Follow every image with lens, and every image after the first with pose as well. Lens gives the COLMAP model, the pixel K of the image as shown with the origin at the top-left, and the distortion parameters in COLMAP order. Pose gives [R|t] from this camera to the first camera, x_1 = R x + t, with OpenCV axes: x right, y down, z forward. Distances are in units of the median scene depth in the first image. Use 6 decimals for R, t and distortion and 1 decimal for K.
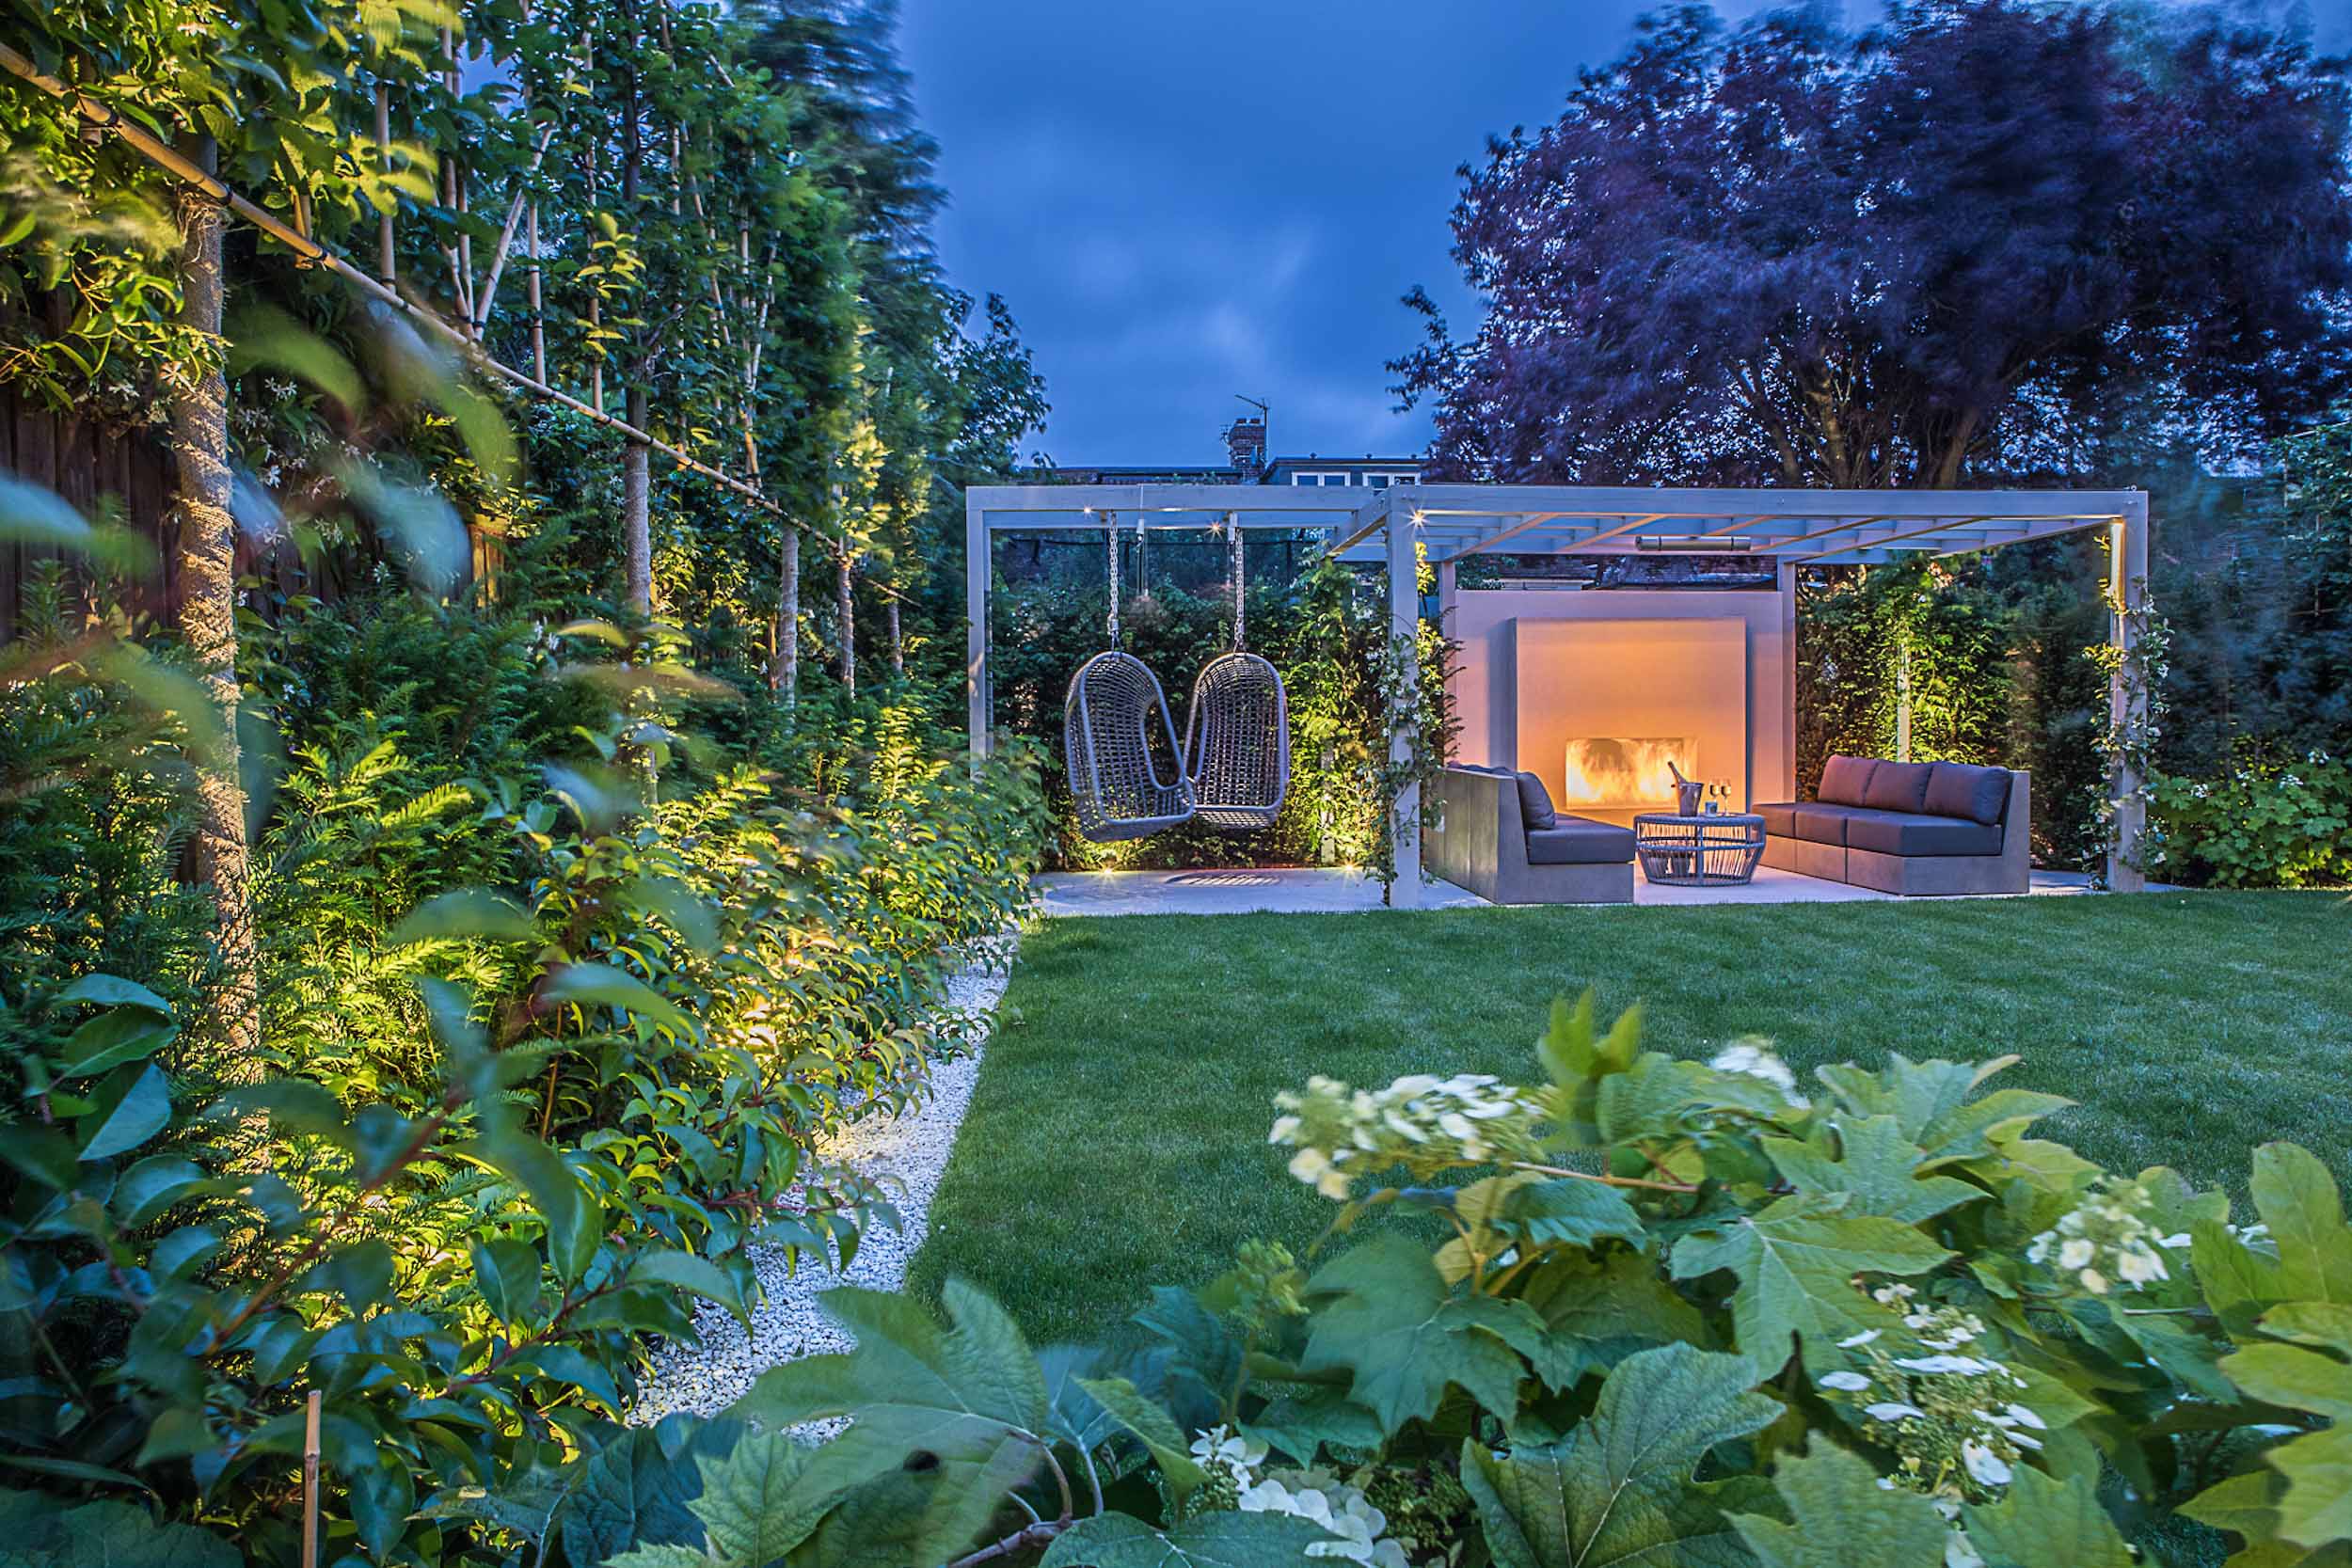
lens RADIAL K [[1603.3, 0, 1162.2], [0, 1603.3, 792.9], [0, 0, 1]] dist [-0.103363, 0.029732]
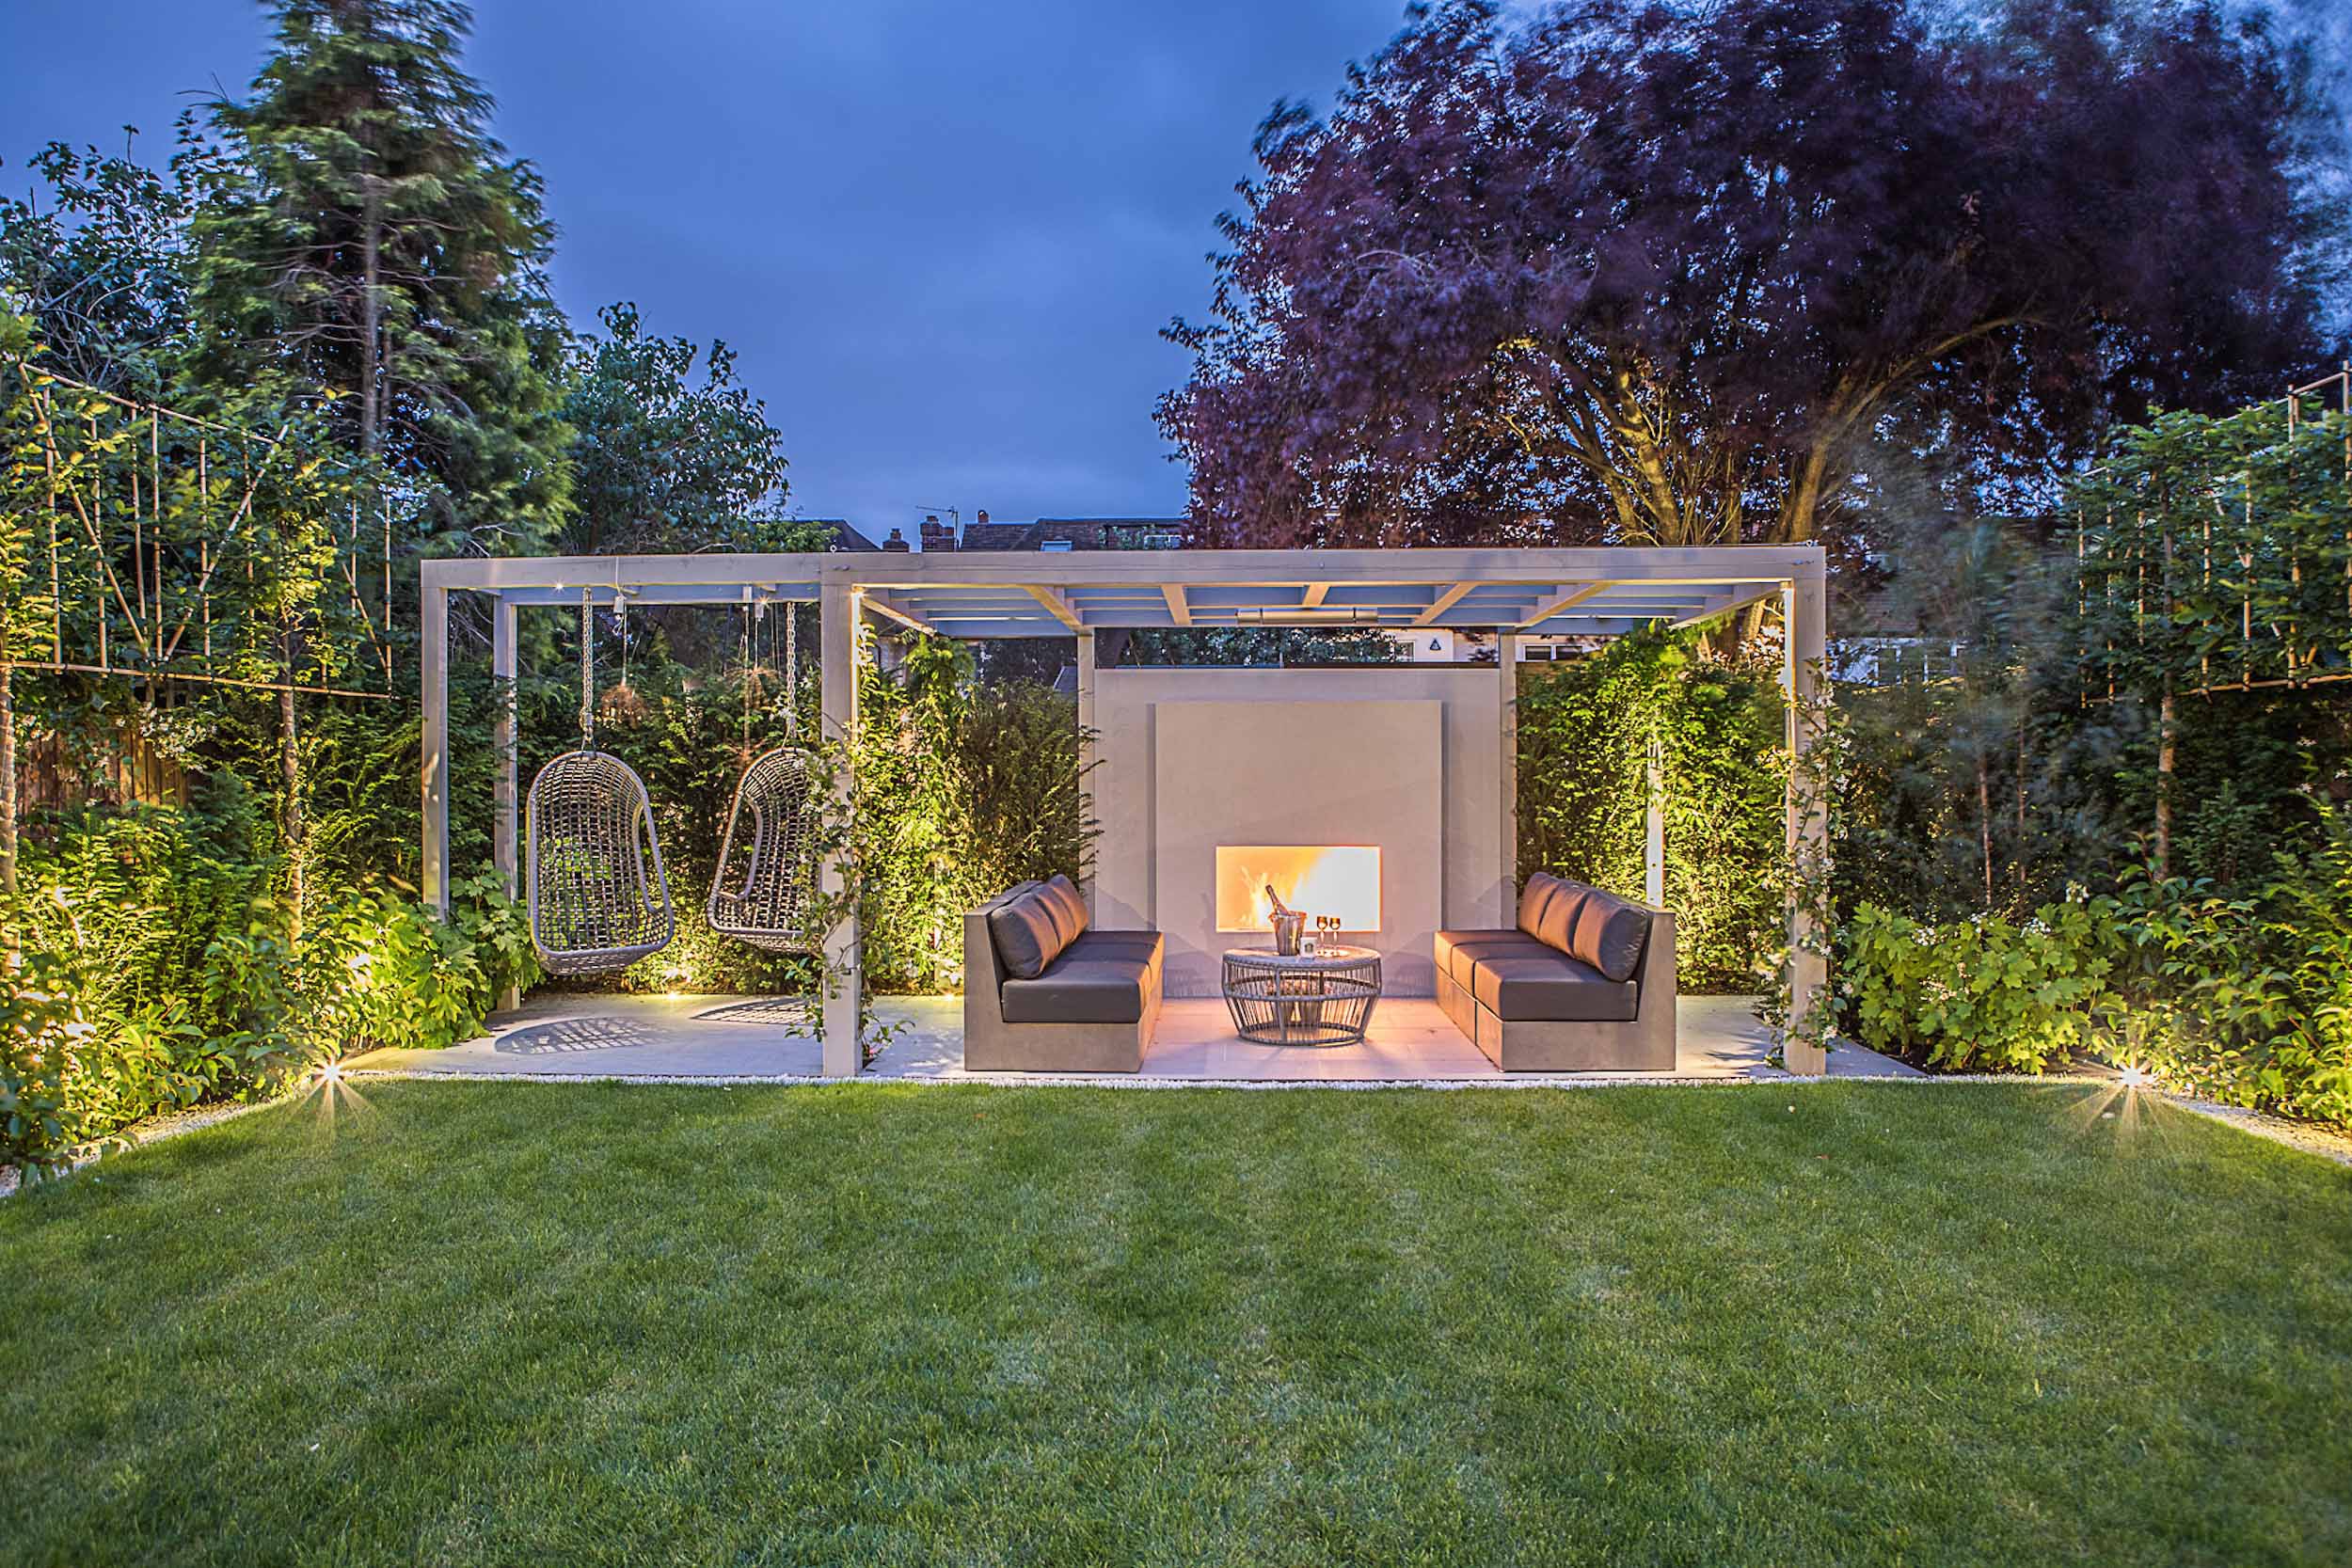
lens RADIAL K [[1603.3, 0, 1149.7], [0, 1603.3, 831.2], [0, 0, 1]] dist [-0.103363, 0.029732]
pose [[0.995828, 0.009815, -0.090717, 0.344952], [-0.010483, 0.999921, -0.006884, -0.042250], [0.090642, 0.007806, 0.995853, 0.183385]]
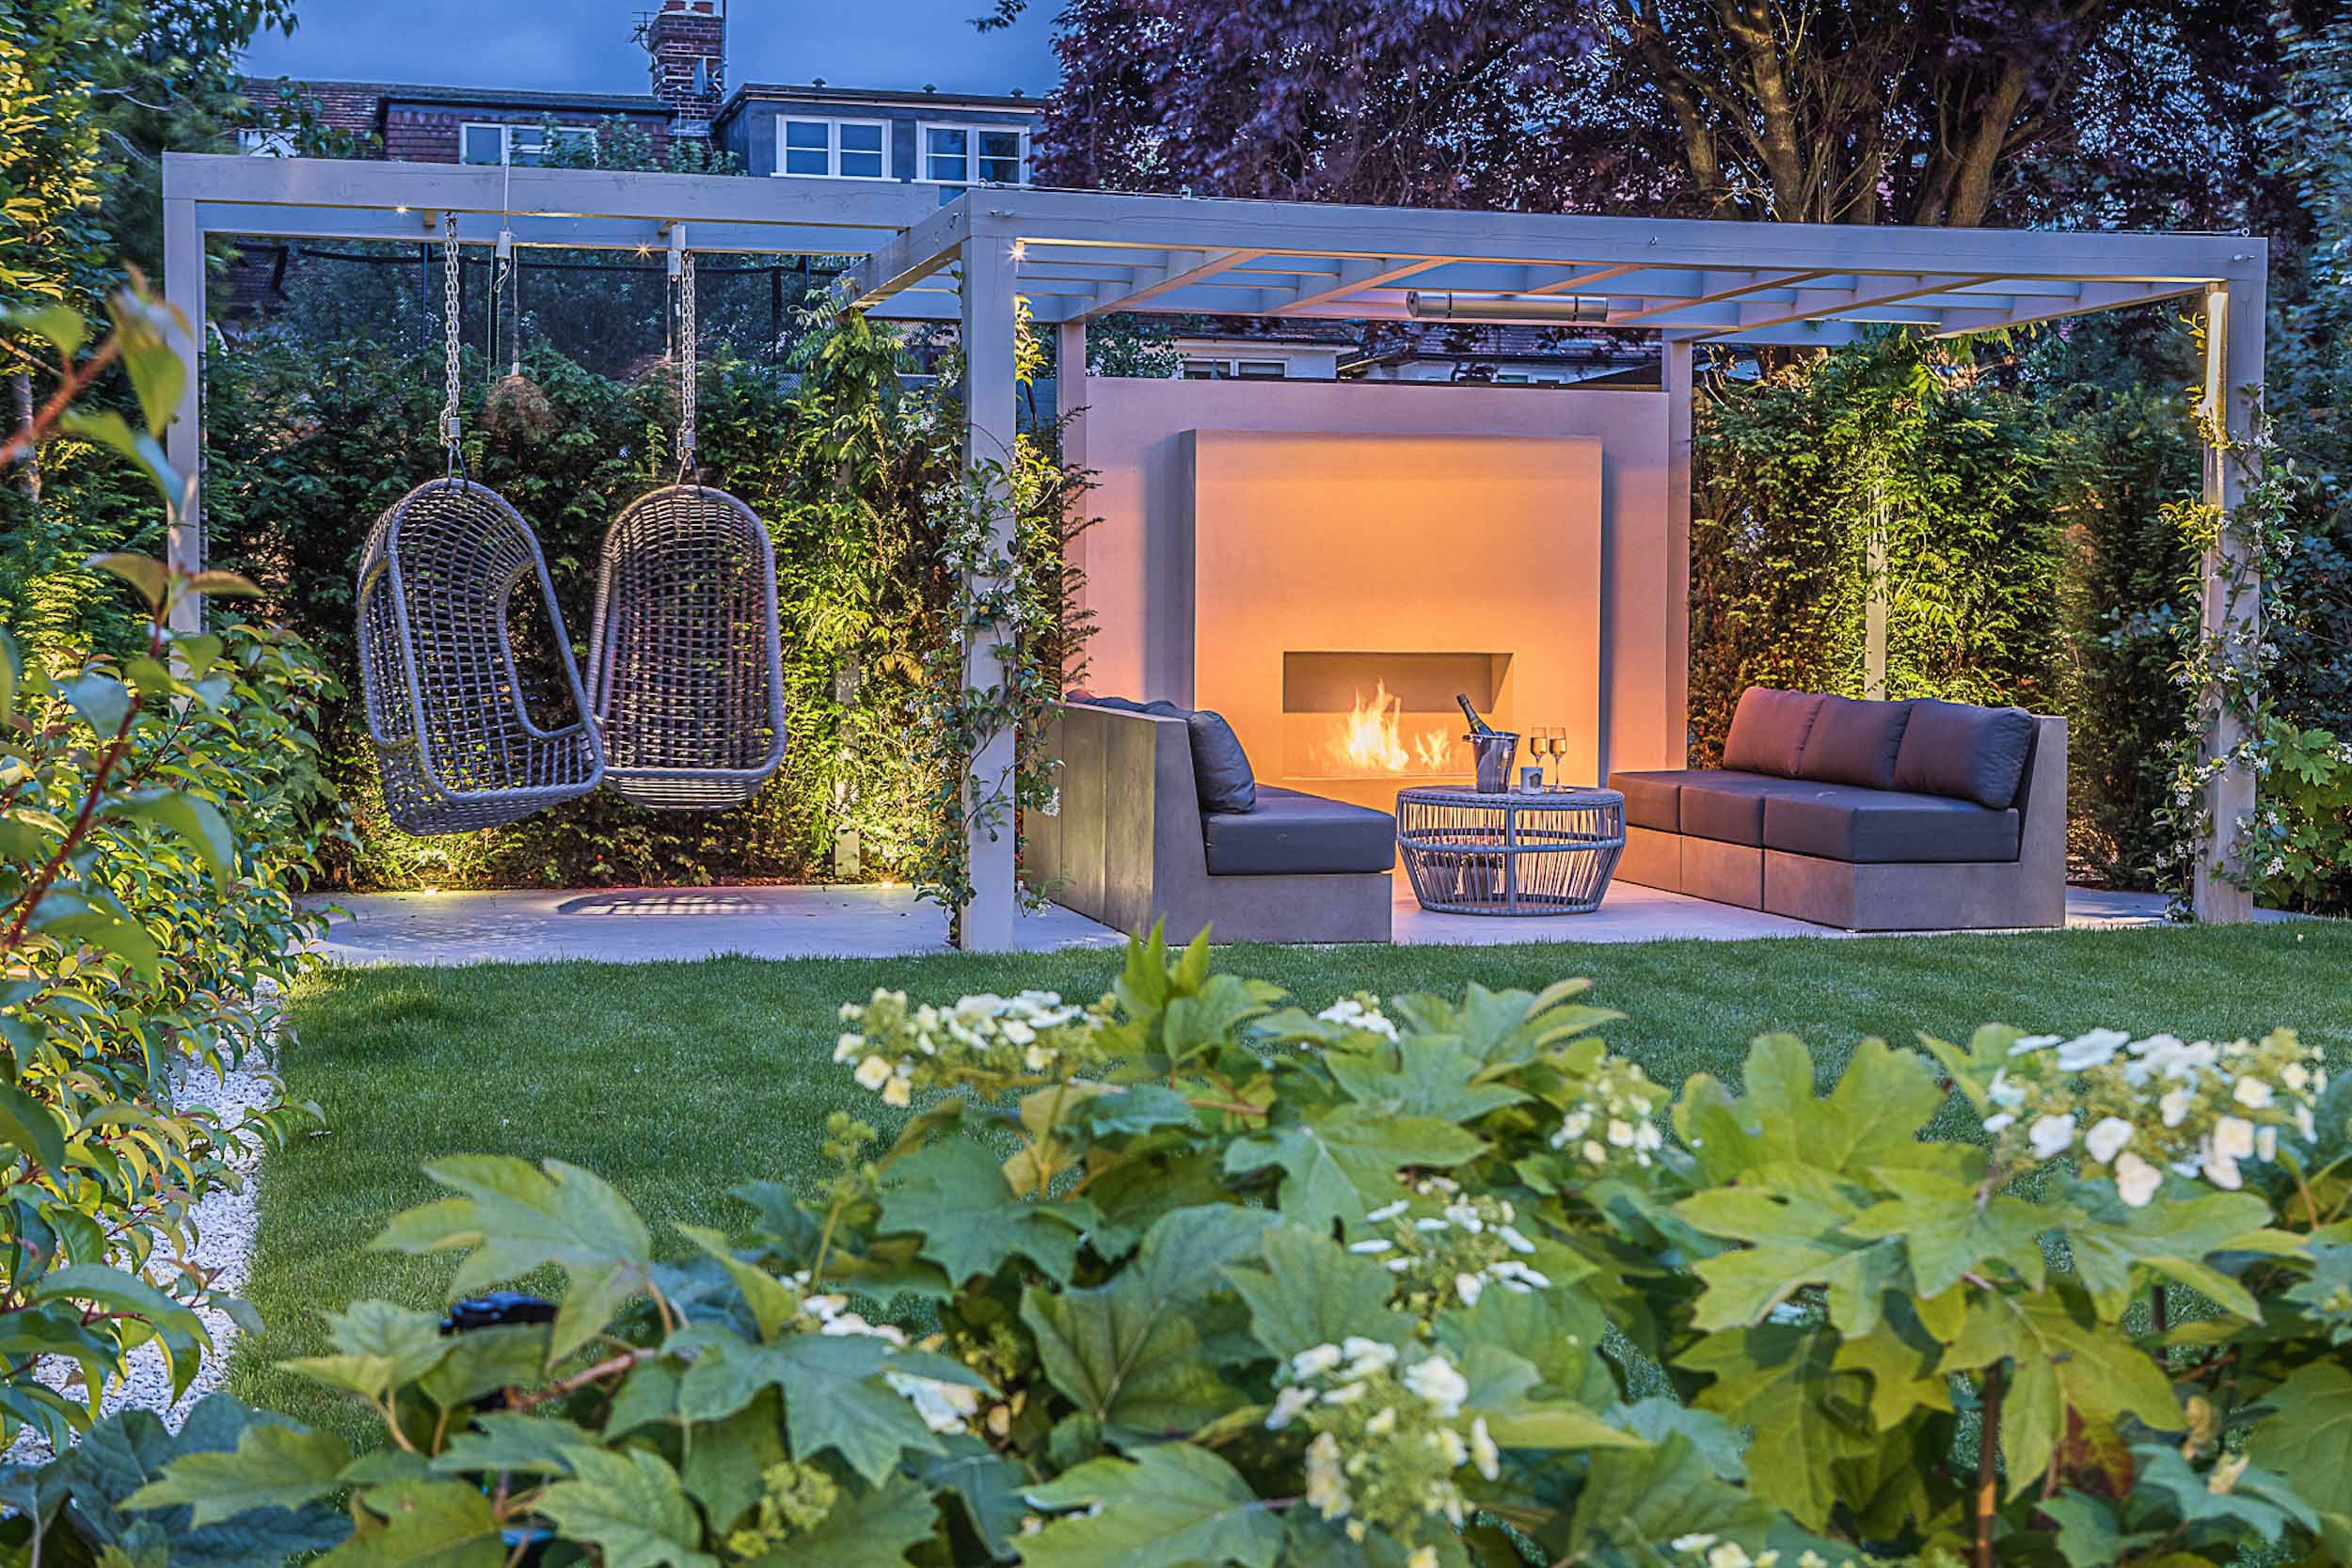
lens RADIAL K [[3255.9, 0, 1191.2], [0, 3255.9, 770.4], [0, 0, 1]] dist [-0.008105, 0.000000]
pose [[0.977828, 0.006103, 0.209319, -0.015395], [-0.007096, 0.999967, 0.003997, 0.003421], [-0.209287, -0.005393, 0.977839, -0.112522]]
